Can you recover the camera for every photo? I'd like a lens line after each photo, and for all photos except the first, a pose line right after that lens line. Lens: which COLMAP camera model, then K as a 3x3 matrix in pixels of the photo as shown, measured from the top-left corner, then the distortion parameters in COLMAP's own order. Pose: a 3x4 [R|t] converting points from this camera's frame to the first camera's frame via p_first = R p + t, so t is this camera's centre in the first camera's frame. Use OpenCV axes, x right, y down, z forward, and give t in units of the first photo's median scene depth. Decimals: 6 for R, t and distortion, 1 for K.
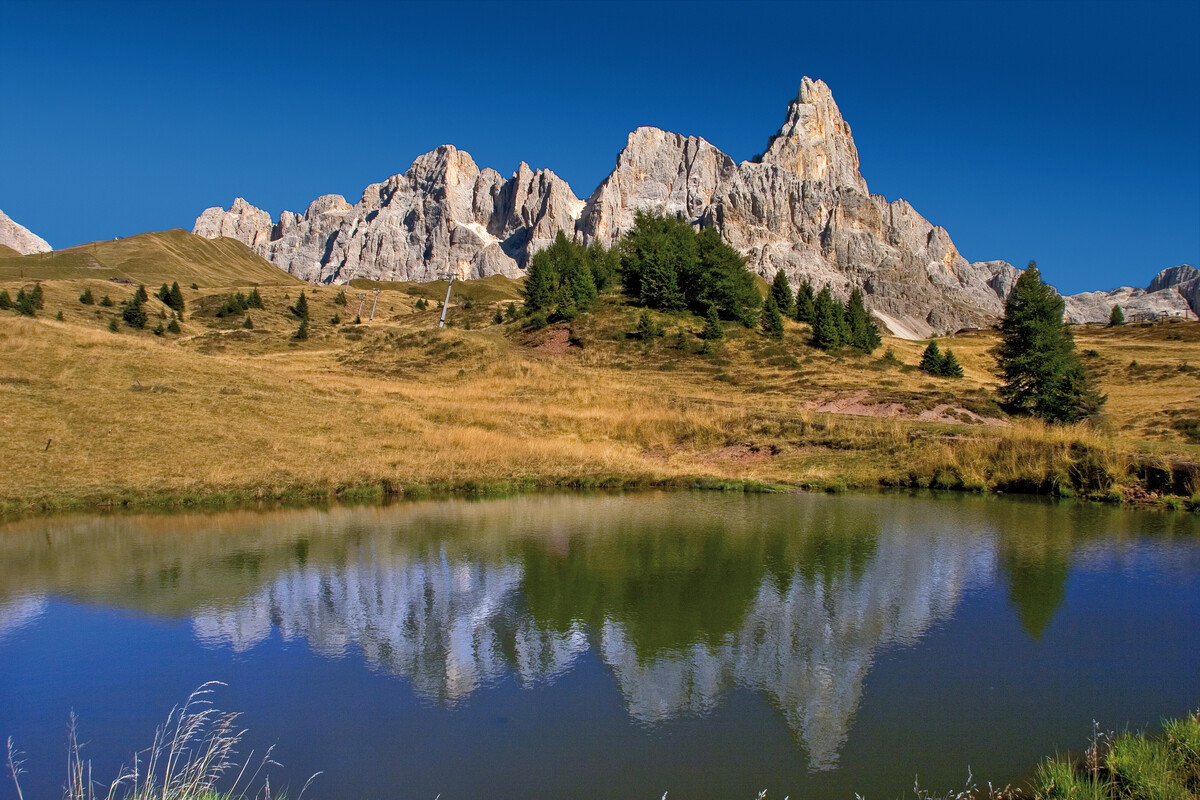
lens RADIAL K [[935.8, 0, 600.0], [0, 935.8, 400.0], [0, 0, 1]] dist [-0.085044, 0.000684]
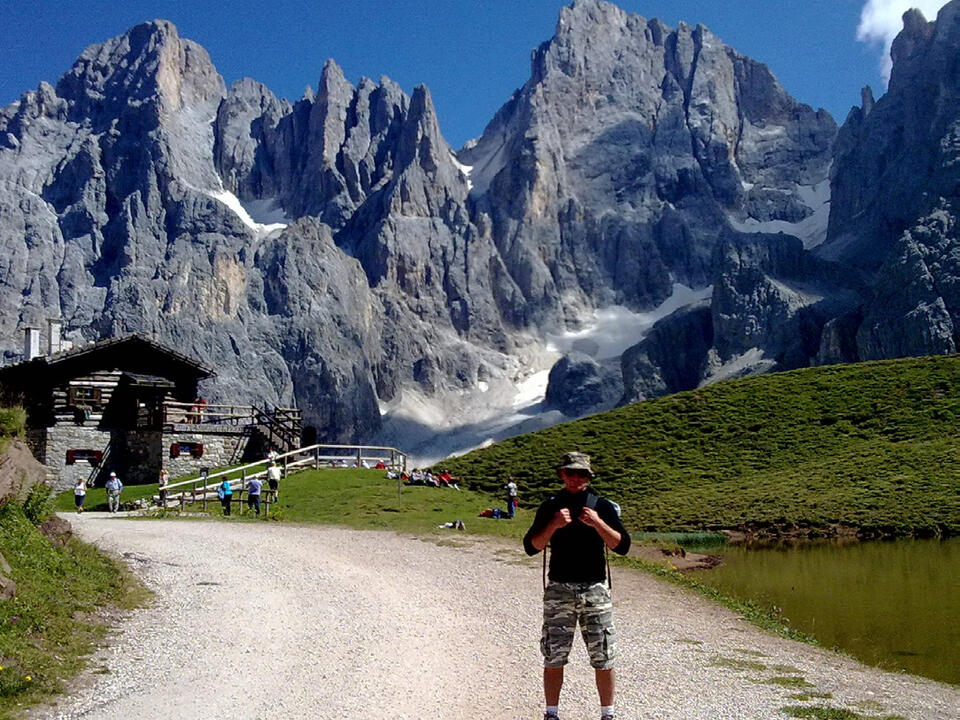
lens RADIAL K [[1123.7, 0, 480.0], [0, 1123.7, 360.0], [0, 0, 1]] dist [0.096063, -0.425023]
pose [[0.987024, -0.006526, 0.160441, -0.111731], [0.023841, 0.994055, -0.106238, -0.057017], [-0.158794, 0.108684, 0.981311, 0.517636]]
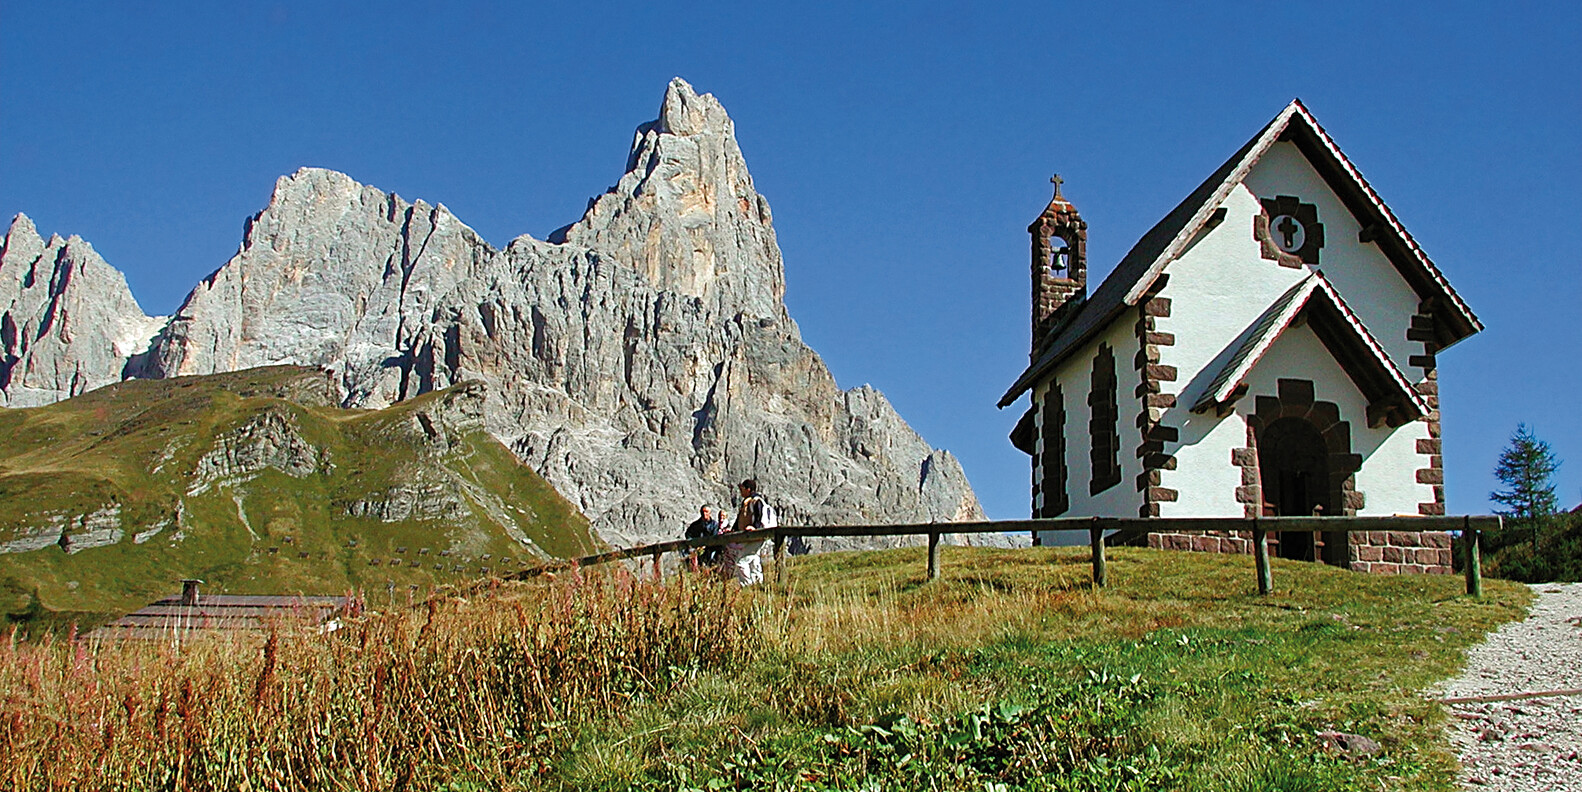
lens RADIAL K [[1861.6, 0, 791.0], [0, 1861.6, 396.0], [0, 0, 1]] dist [-0.152947, -0.001850]
pose [[0.957952, 0.092657, 0.271557, 0.041211], [-0.031311, 0.974530, -0.222062, -0.003091], [-0.285216, 0.204222, 0.936453, 0.160232]]
